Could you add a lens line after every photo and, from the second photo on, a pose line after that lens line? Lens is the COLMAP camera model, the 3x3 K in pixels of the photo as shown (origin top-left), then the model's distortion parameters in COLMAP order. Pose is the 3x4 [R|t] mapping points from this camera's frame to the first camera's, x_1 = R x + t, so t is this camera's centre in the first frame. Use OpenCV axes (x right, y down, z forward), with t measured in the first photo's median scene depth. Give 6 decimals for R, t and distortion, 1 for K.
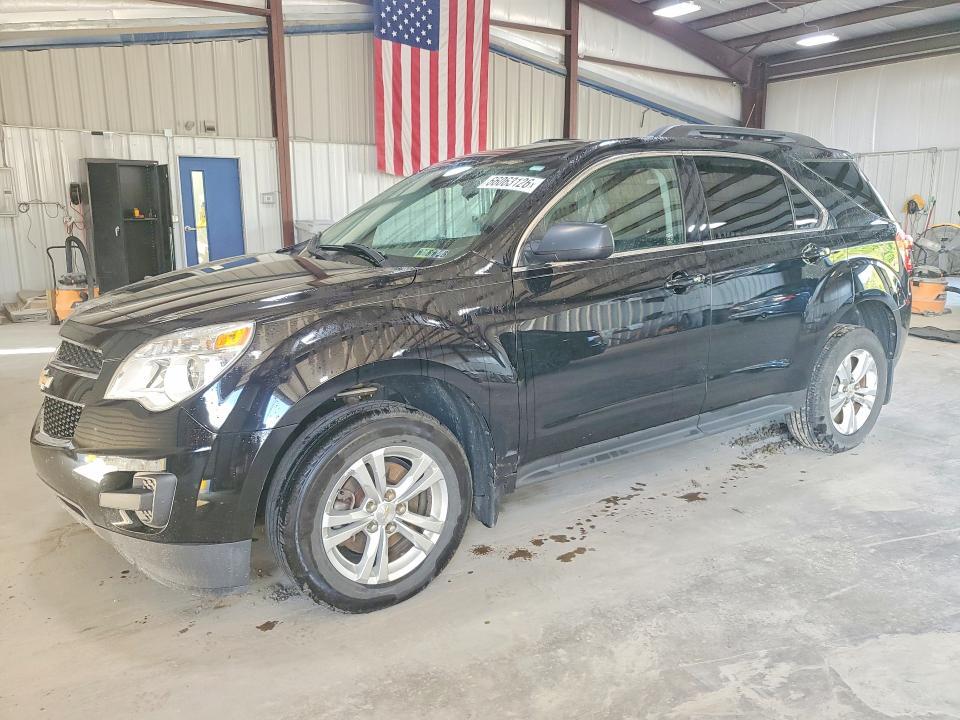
lens RADIAL K [[769.3, 0, 480.0], [0, 769.3, 360.0], [0, 0, 1]] dist [-0.000968, 0.001946]
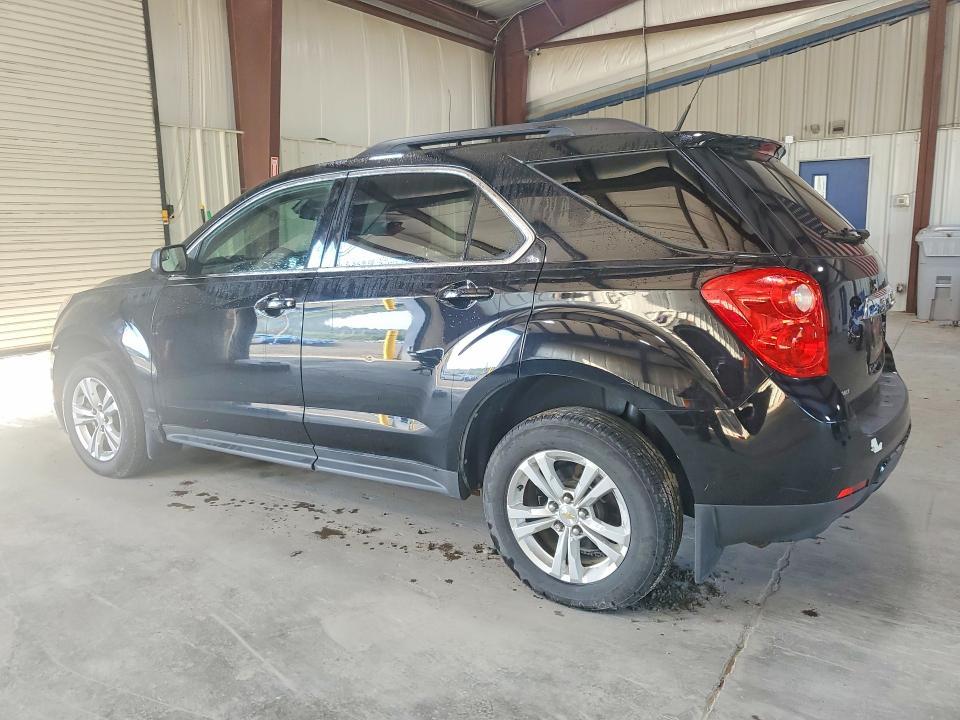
lens RADIAL K [[750.1, 0, 480.0], [0, 750.1, 360.0], [0, 0, 1]] dist [0.035970, 0.001988]
pose [[0.368116, 0.167522, -0.914564, 0.747003], [-0.154029, 0.981031, 0.117700, -0.116610], [0.916933, 0.097542, 0.386936, 0.482357]]
